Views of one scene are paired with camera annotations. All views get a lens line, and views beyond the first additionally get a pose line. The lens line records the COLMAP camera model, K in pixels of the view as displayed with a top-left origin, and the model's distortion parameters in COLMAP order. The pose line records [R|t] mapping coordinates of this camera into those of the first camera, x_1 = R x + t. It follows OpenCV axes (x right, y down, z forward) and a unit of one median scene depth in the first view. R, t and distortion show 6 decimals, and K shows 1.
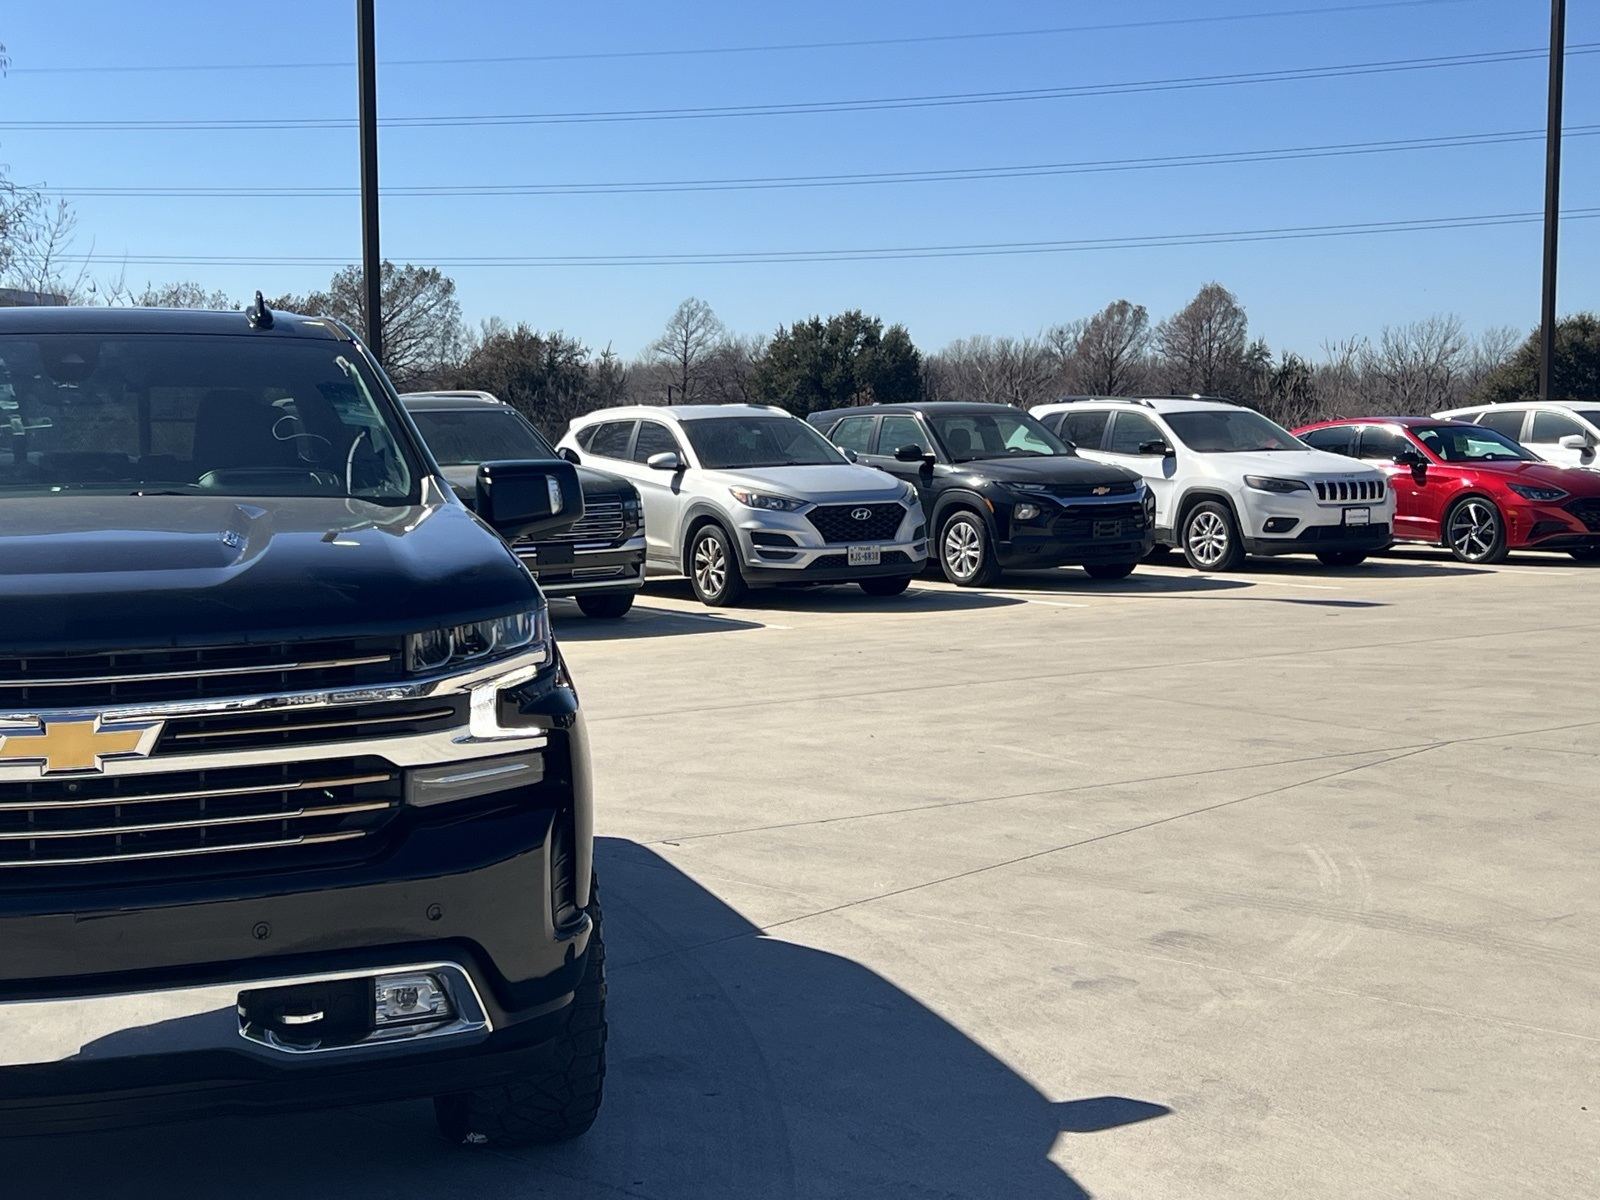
lens RADIAL K [[2400.7, 0, 785.9], [0, 2400.7, 603.5], [0, 0, 1]] dist [0.214388, -0.852113]
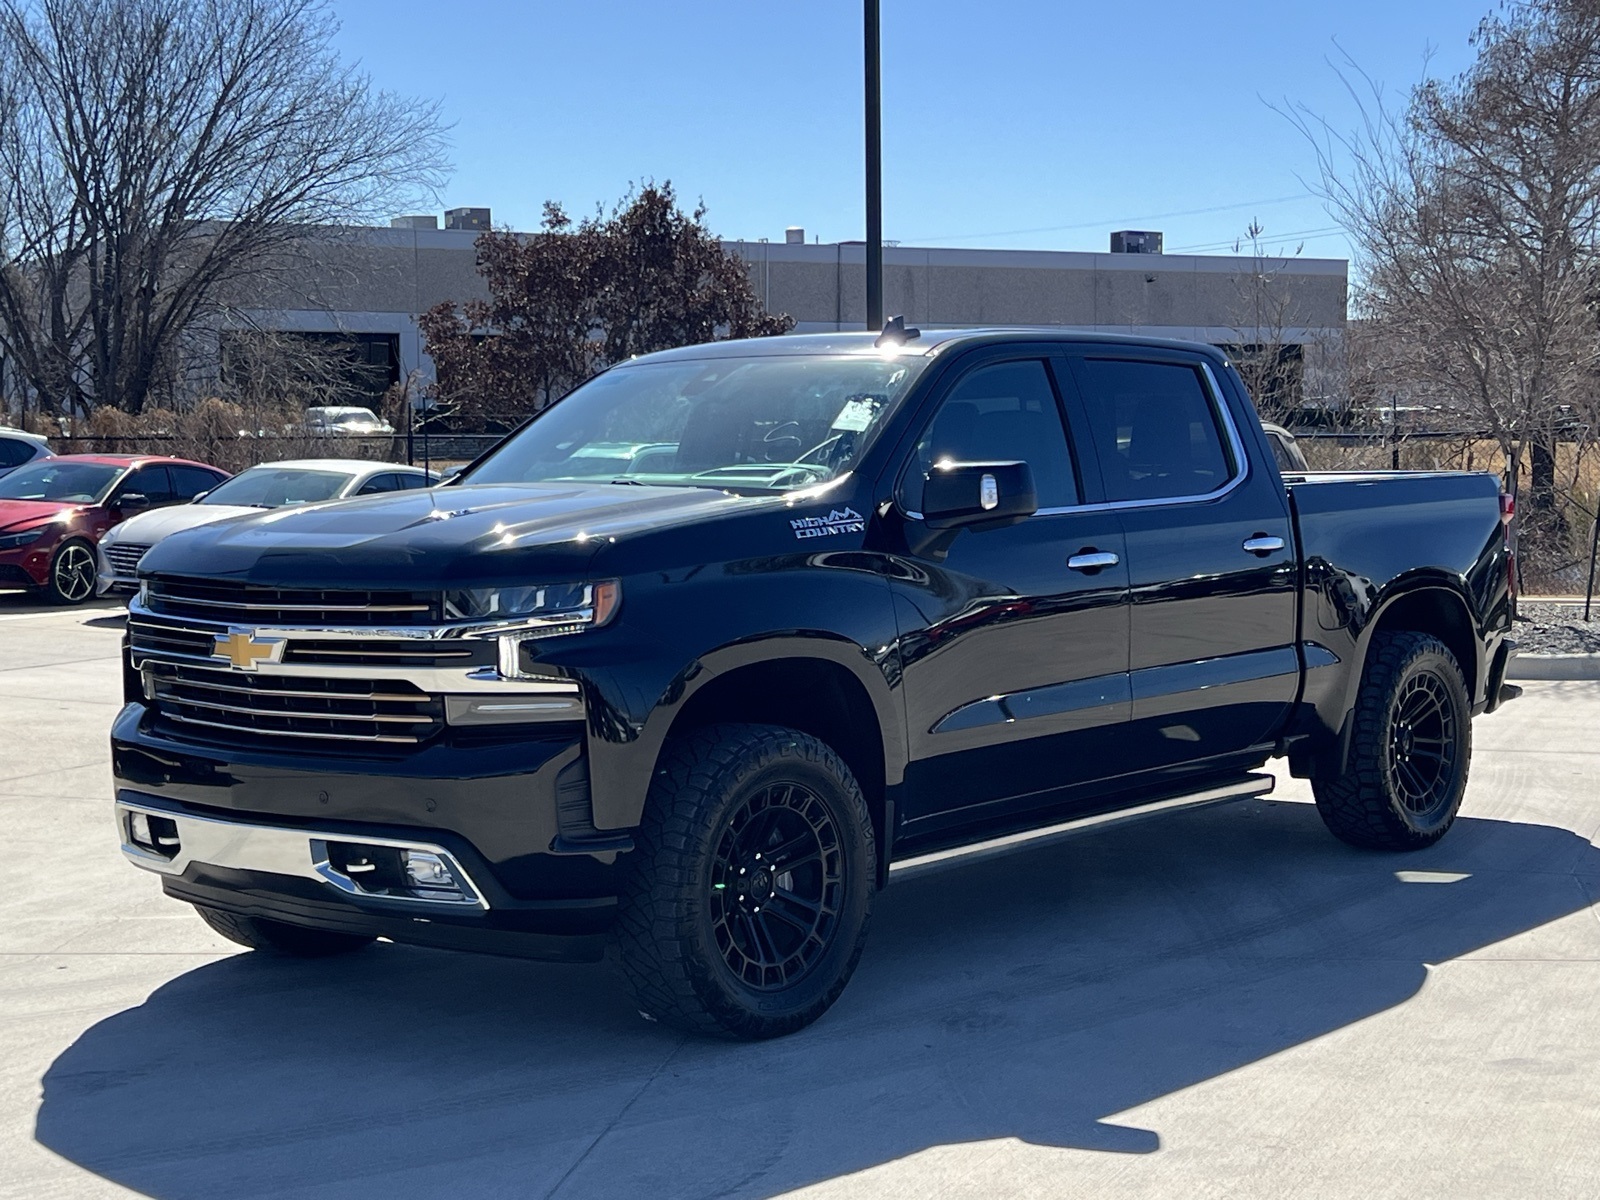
lens RADIAL K [[2400.7, 0, 785.9], [0, 2400.7, 603.5], [0, 0, 1]] dist [0.214388, -0.852113]
pose [[0.585527, 0.059038, -0.808500, 0.752076], [-0.059835, 0.997772, 0.029526, -0.022398], [0.808442, 0.031088, 0.587755, 0.289763]]
